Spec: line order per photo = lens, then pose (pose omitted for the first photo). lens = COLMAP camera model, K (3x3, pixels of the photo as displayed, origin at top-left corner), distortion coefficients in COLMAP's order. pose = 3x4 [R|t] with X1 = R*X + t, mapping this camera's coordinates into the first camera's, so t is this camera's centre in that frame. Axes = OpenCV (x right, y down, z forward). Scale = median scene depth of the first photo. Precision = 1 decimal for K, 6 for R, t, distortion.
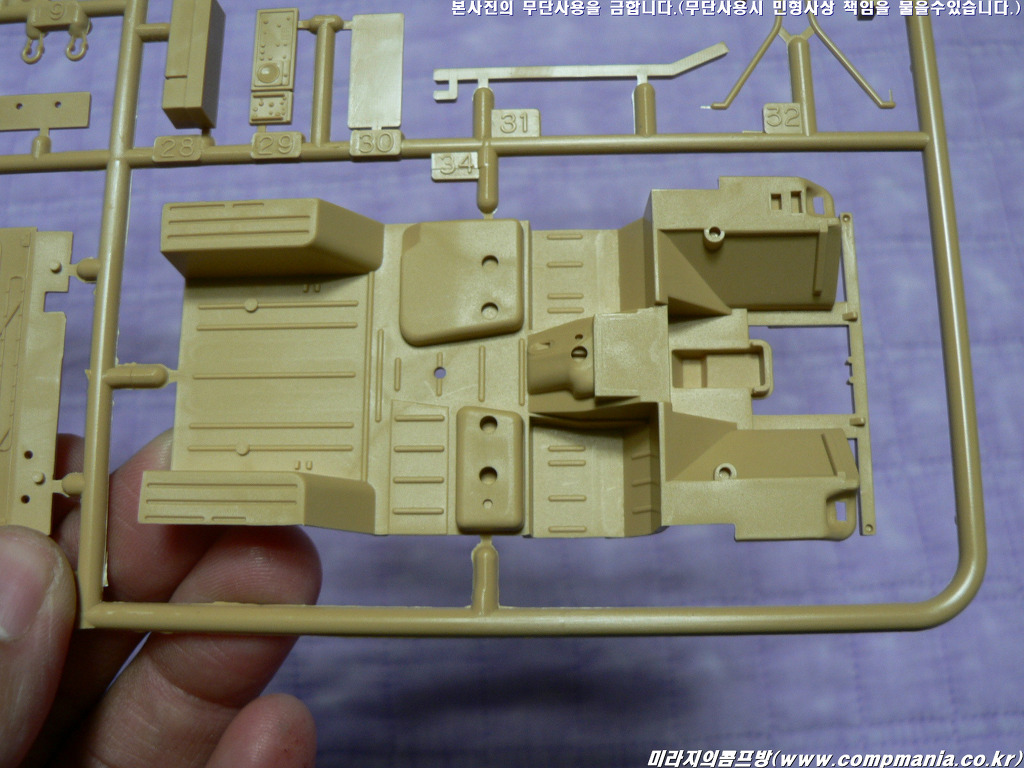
lens RADIAL K [[1052.3, 0, 512.0], [0, 1052.3, 384.0], [0, 0, 1]] dist [-0.195464, 0.585847]
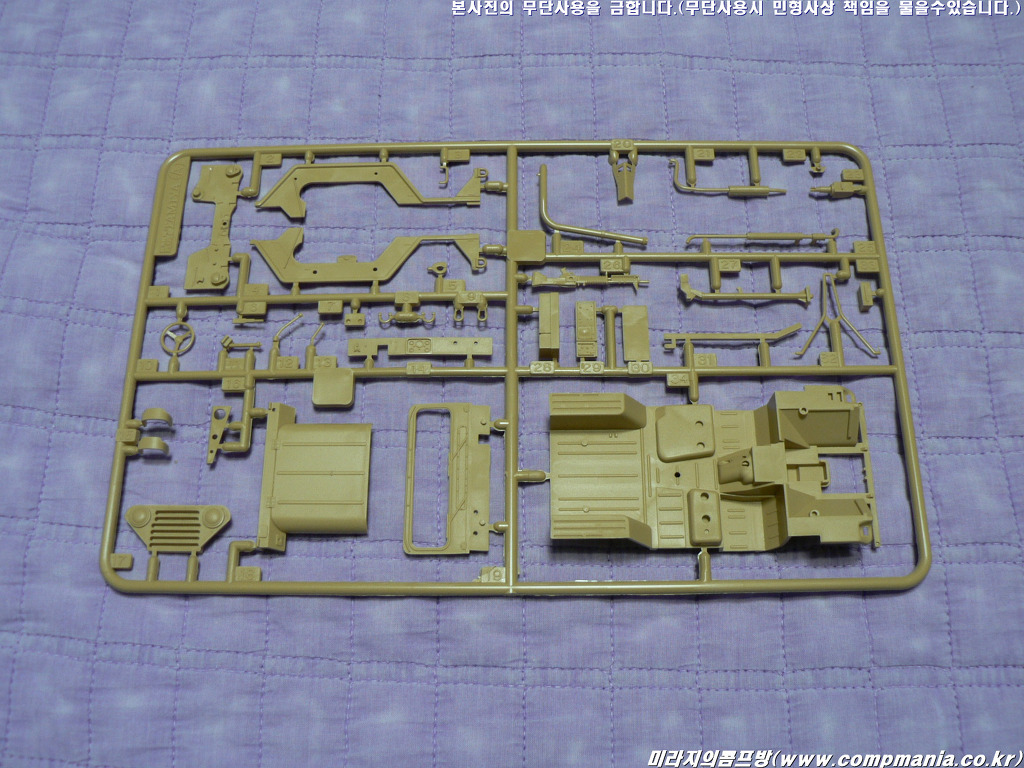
lens RADIAL K [[1075.6, 0, 512.0], [0, 1075.6, 384.0], [0, 0, 1]] dist [-0.106389, 0.000958]
pose [[0.999457, 0.011603, 0.030835, -0.486239], [-0.005811, 0.983343, -0.181667, 0.211855], [-0.032429, 0.181389, 0.982877, -1.204171]]
